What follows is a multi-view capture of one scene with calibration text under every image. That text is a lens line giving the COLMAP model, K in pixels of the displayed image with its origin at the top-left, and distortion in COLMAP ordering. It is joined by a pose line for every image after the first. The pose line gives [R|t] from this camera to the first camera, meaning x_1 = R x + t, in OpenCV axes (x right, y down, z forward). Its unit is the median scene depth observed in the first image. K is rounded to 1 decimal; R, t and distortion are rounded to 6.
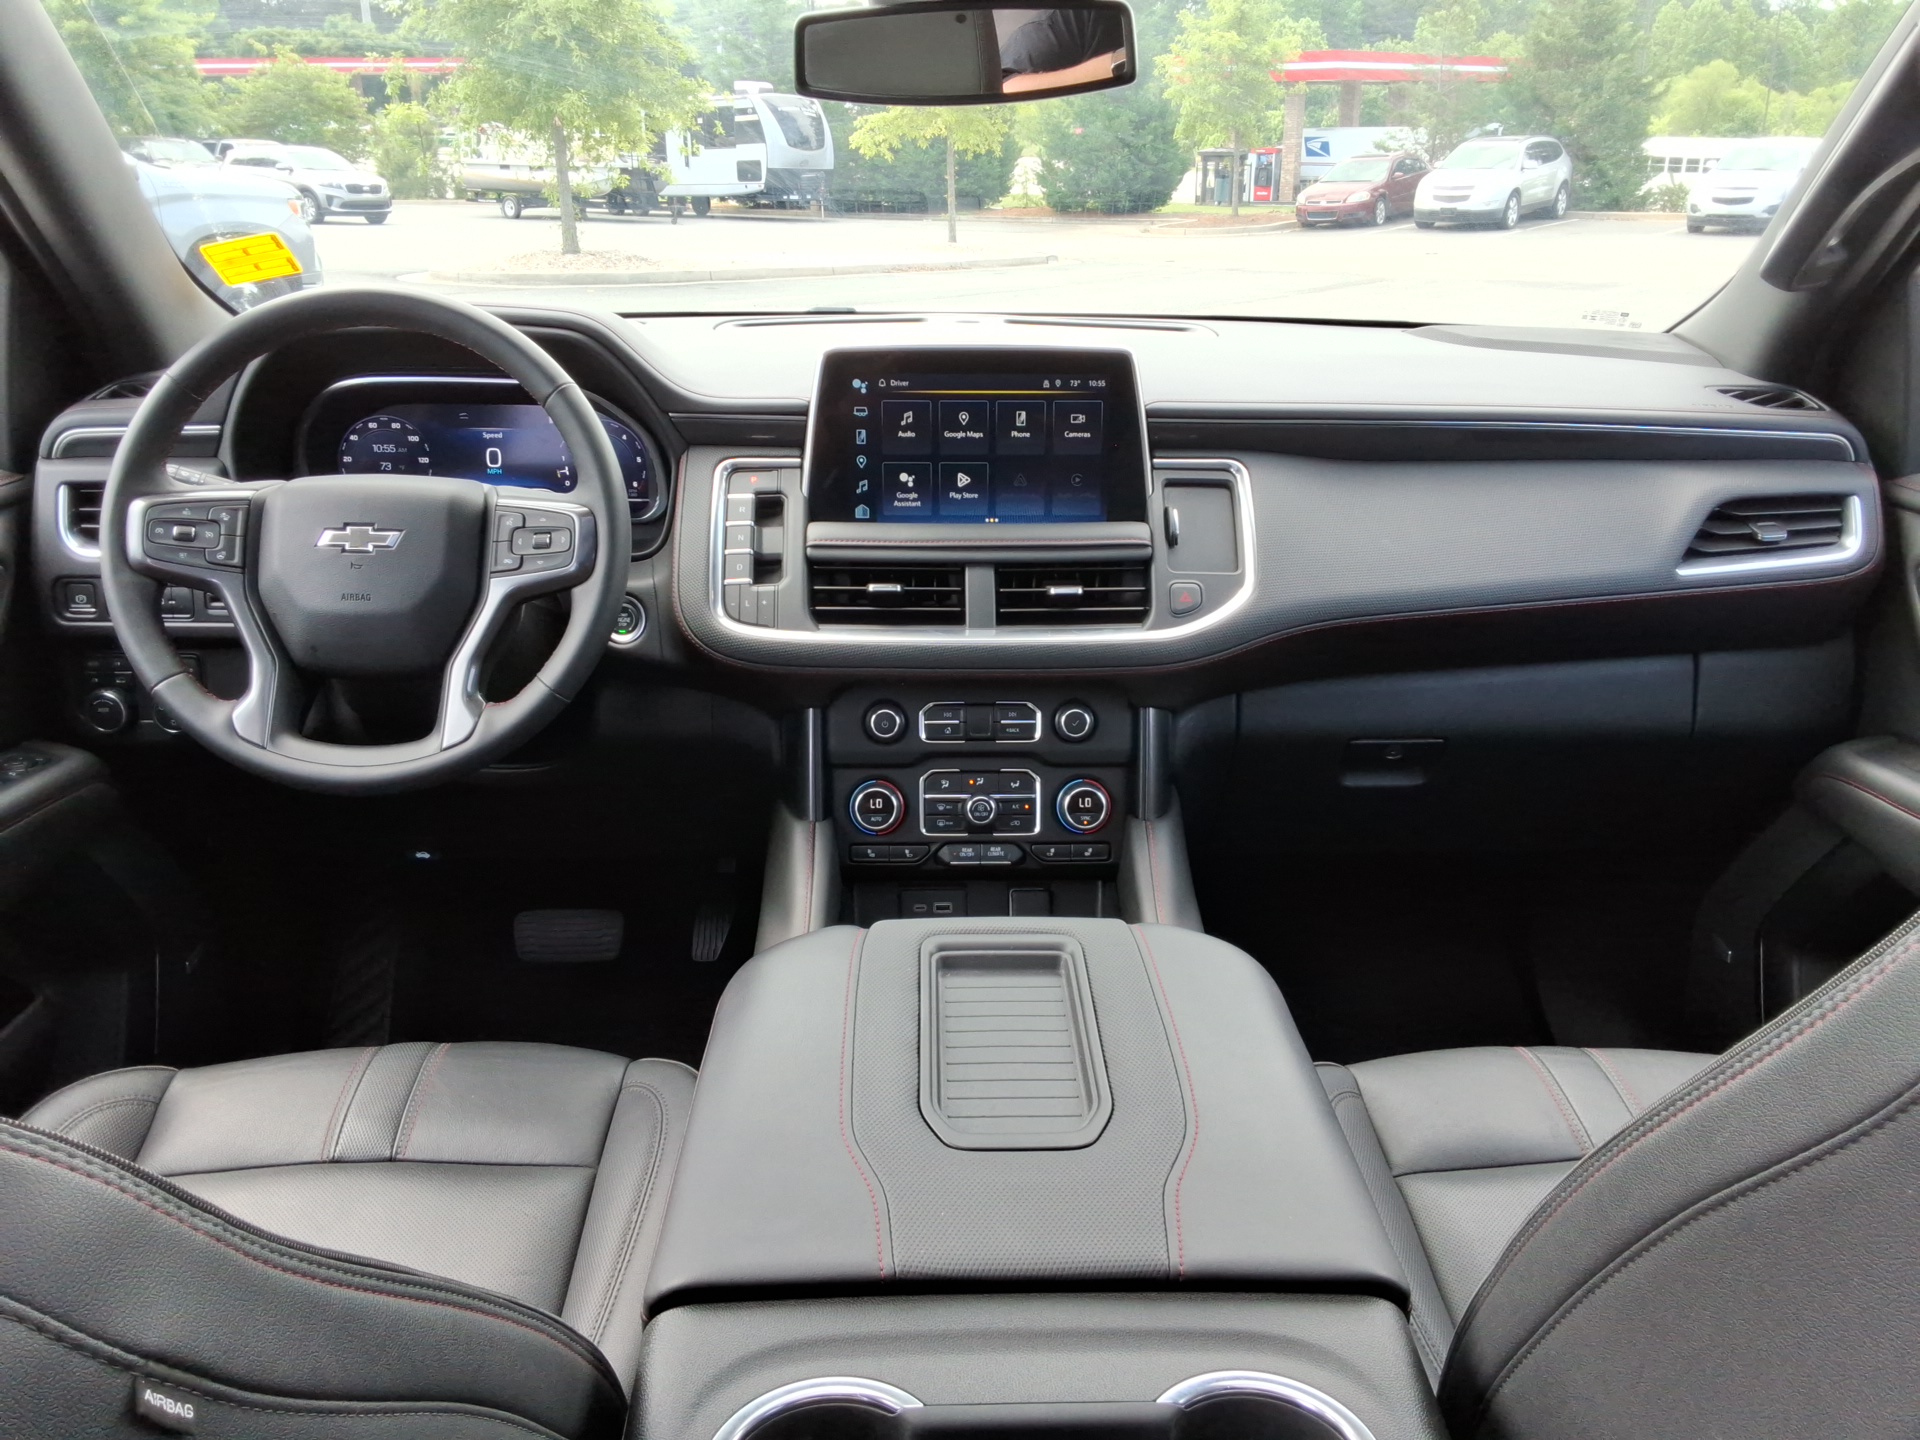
lens RADIAL K [[1553.1, 0, 997.7], [0, 1553.1, 688.9], [0, 0, 1]] dist [0.112317, -0.205750]
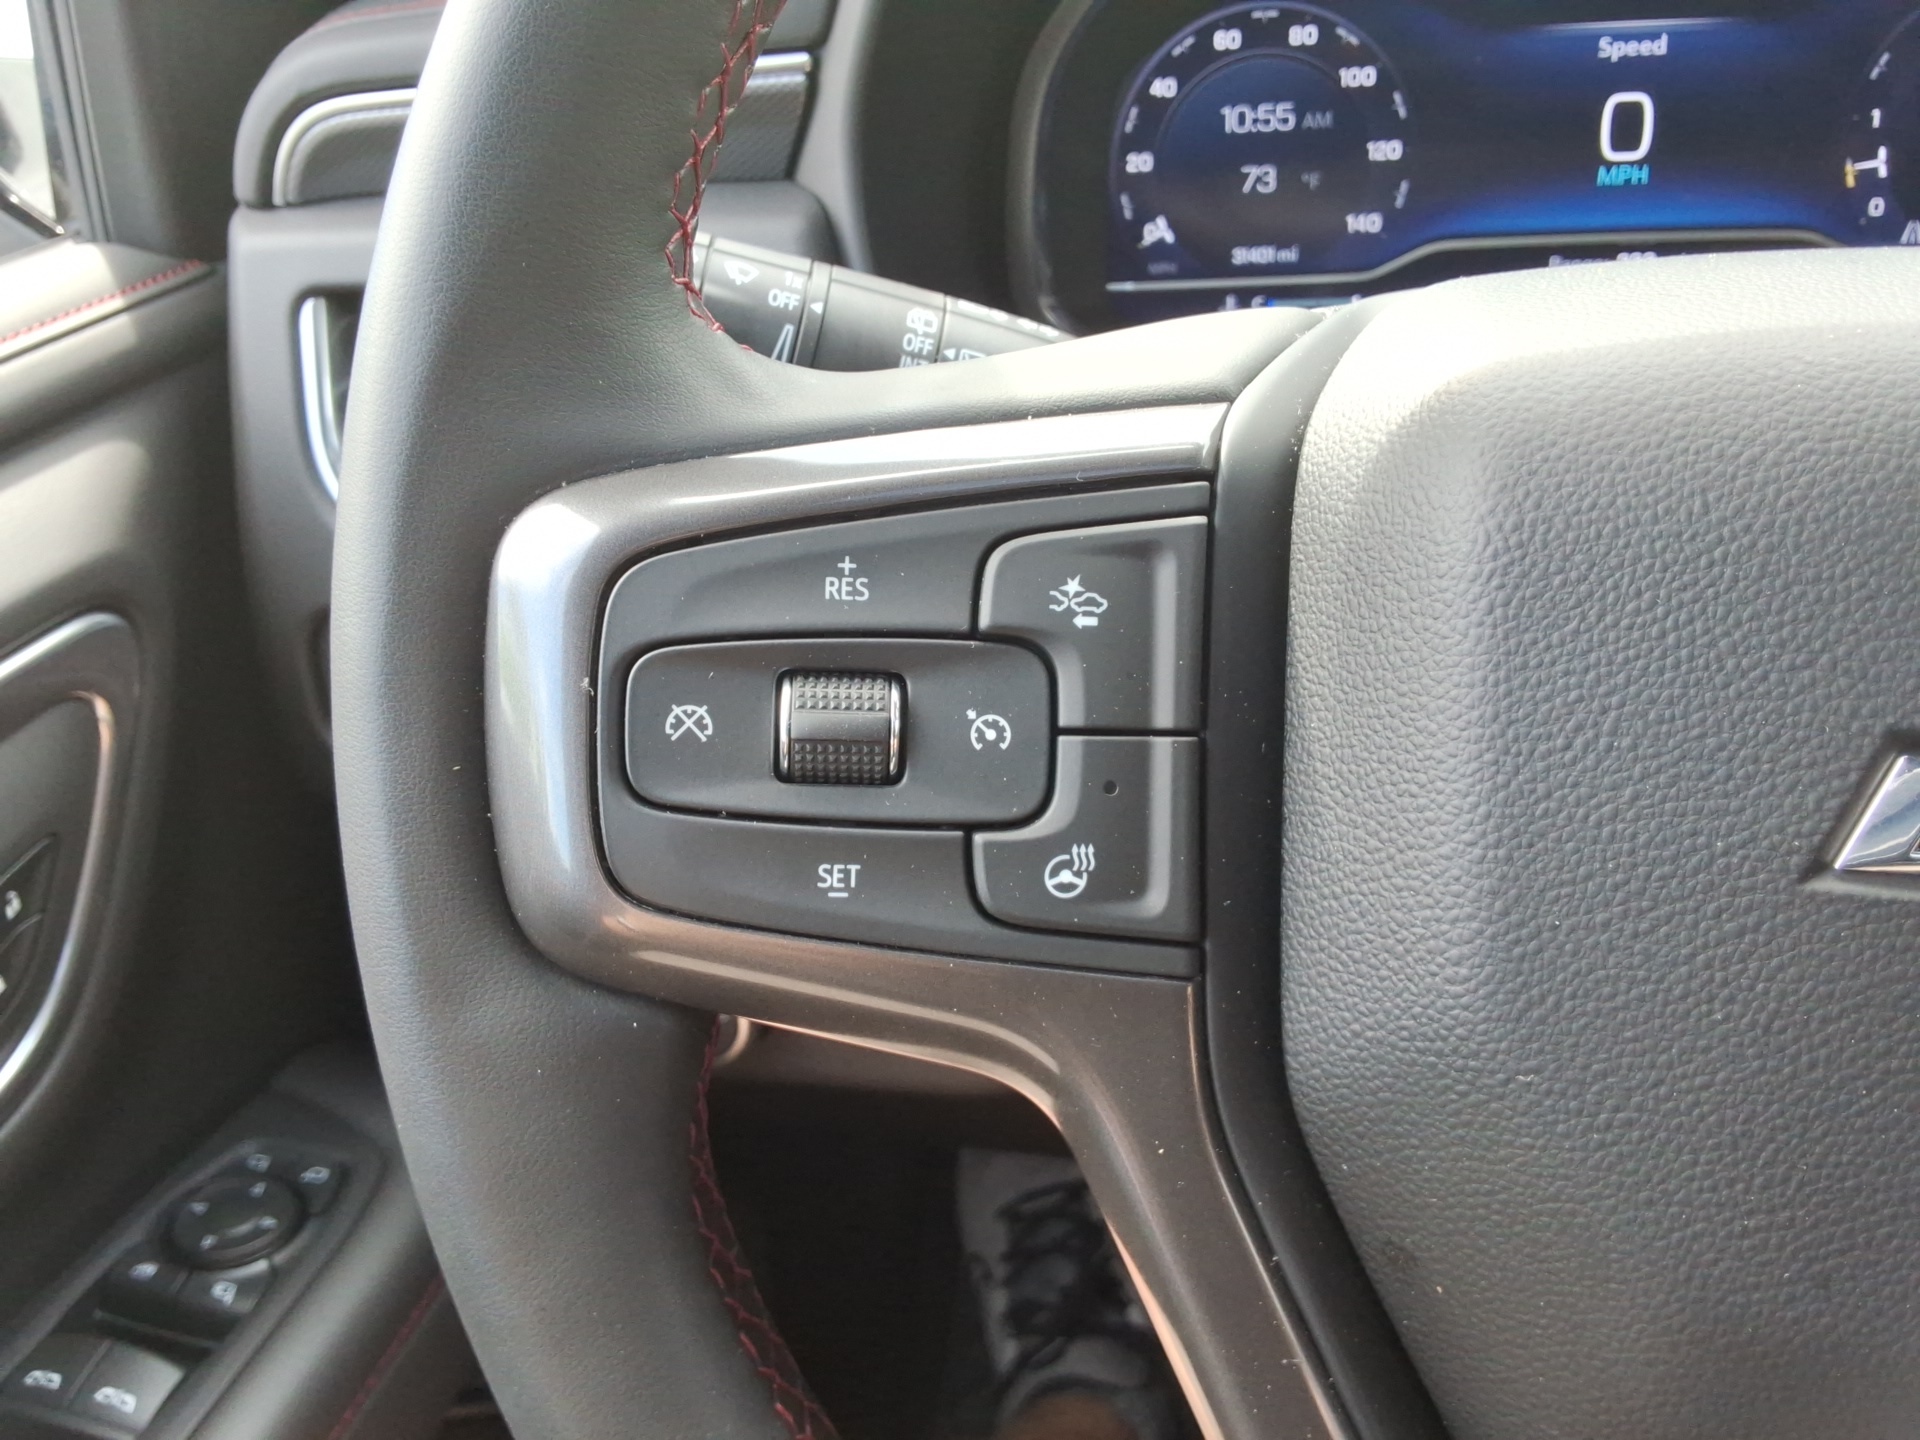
lens RADIAL K [[1594.1, 0, 958.0], [0, 1594.1, 739.8], [0, 0, 1]] dist [0.056663, -0.136340]
pose [[0.964303, 0.039498, -0.261840, -0.398412], [0.016600, 0.977851, 0.208642, -0.111110], [0.264281, -0.205540, 0.942289, 0.735885]]
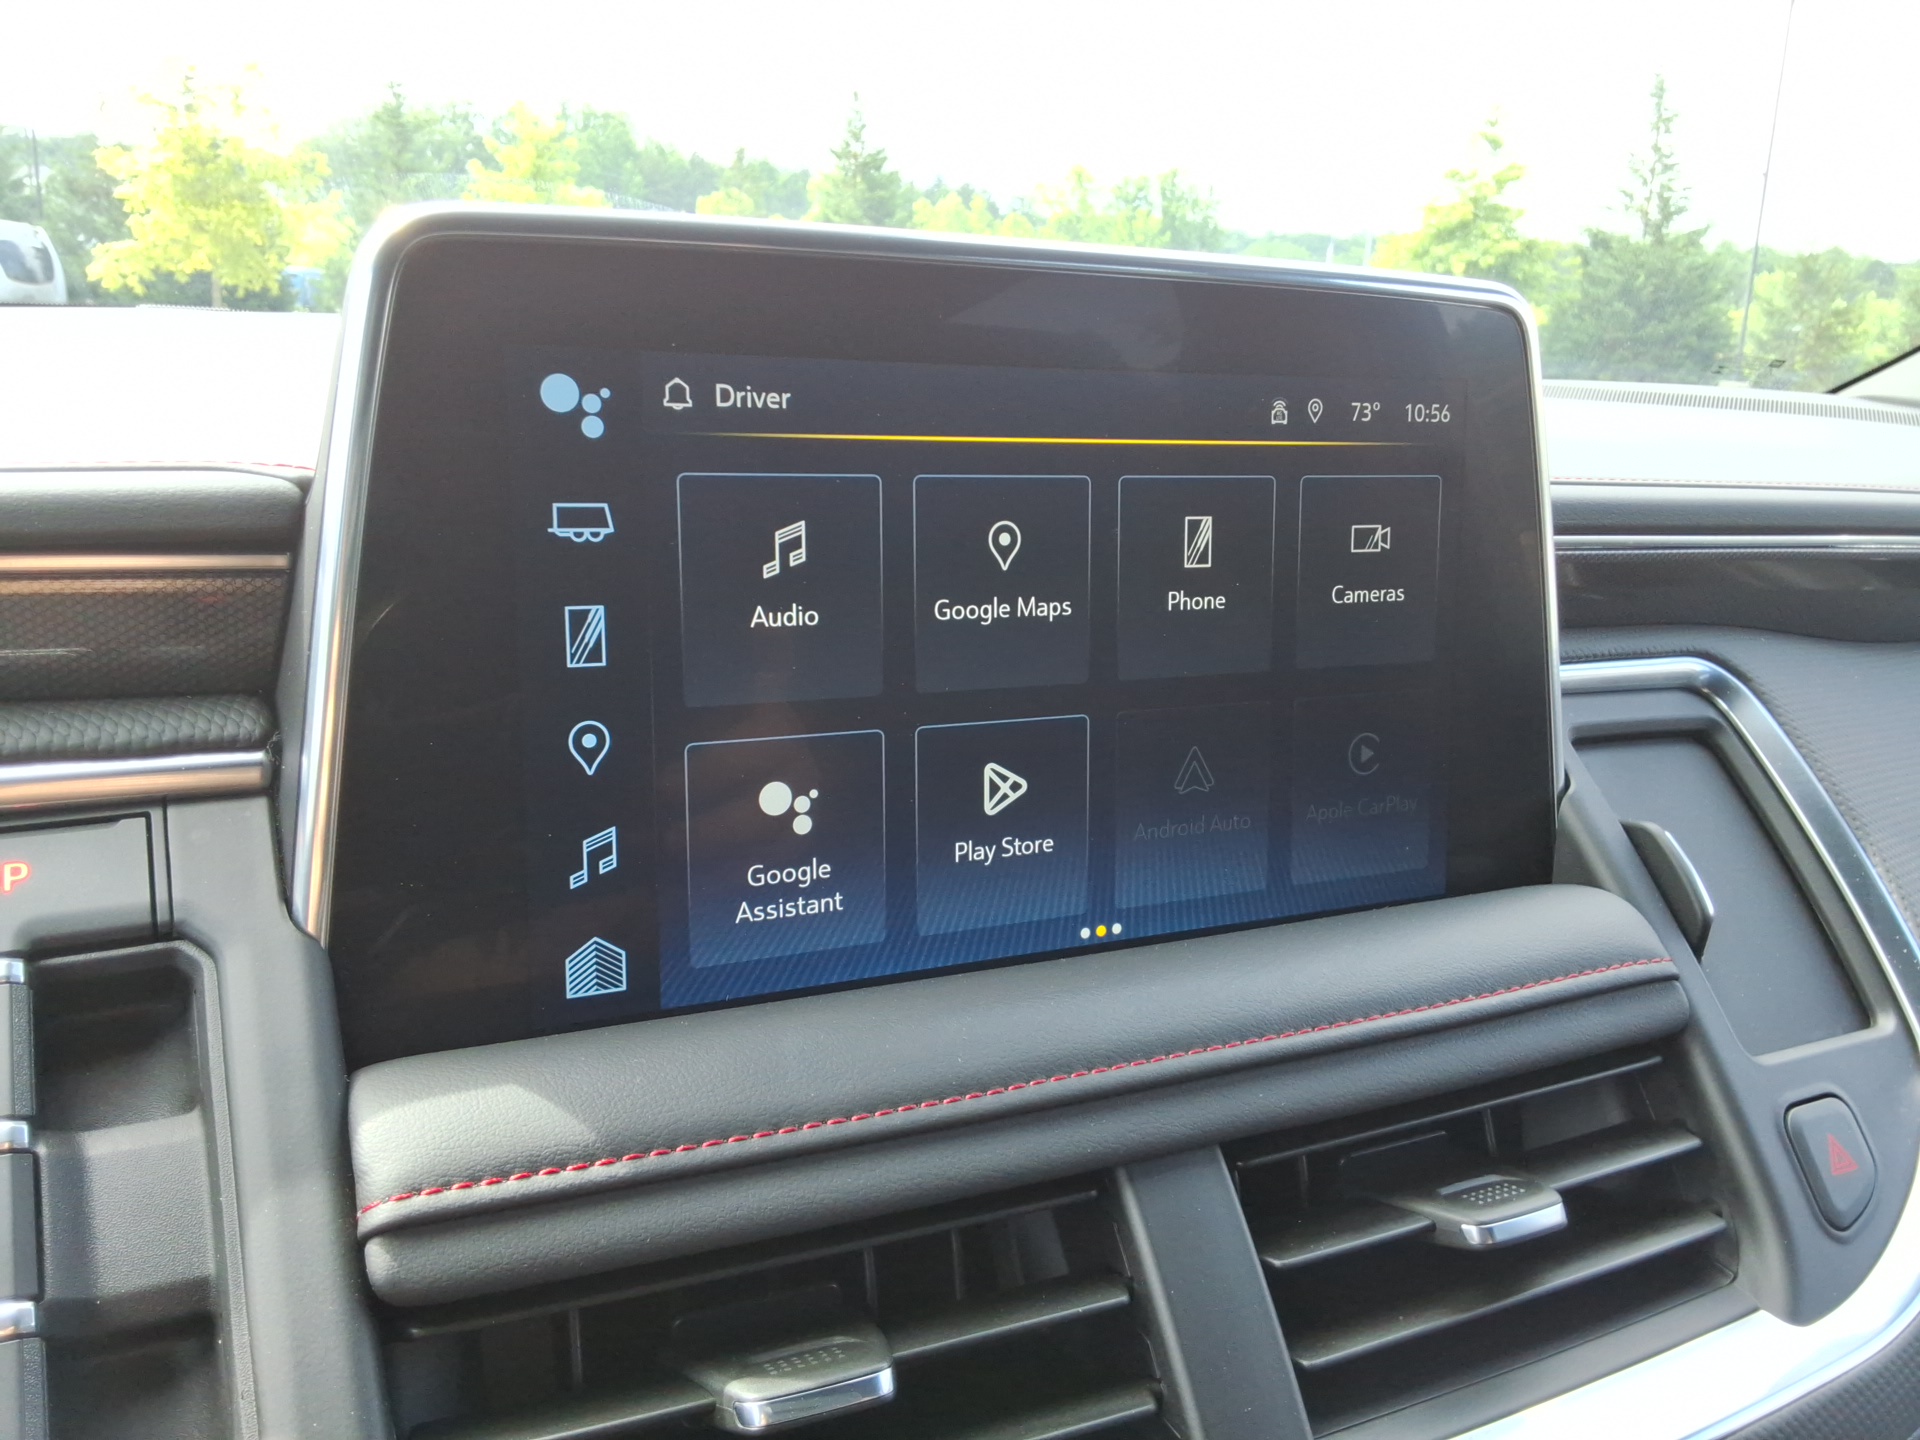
lens RADIAL K [[1542.2, 0, 980.8], [0, 1542.2, 691.5], [0, 0, 1]] dist [0.114678, -0.179962]
pose [[0.913253, -0.057019, 0.403384, -0.125399], [0.095300, 0.992585, -0.075454, -0.132535], [-0.396090, 0.107351, 0.911915, 0.781106]]
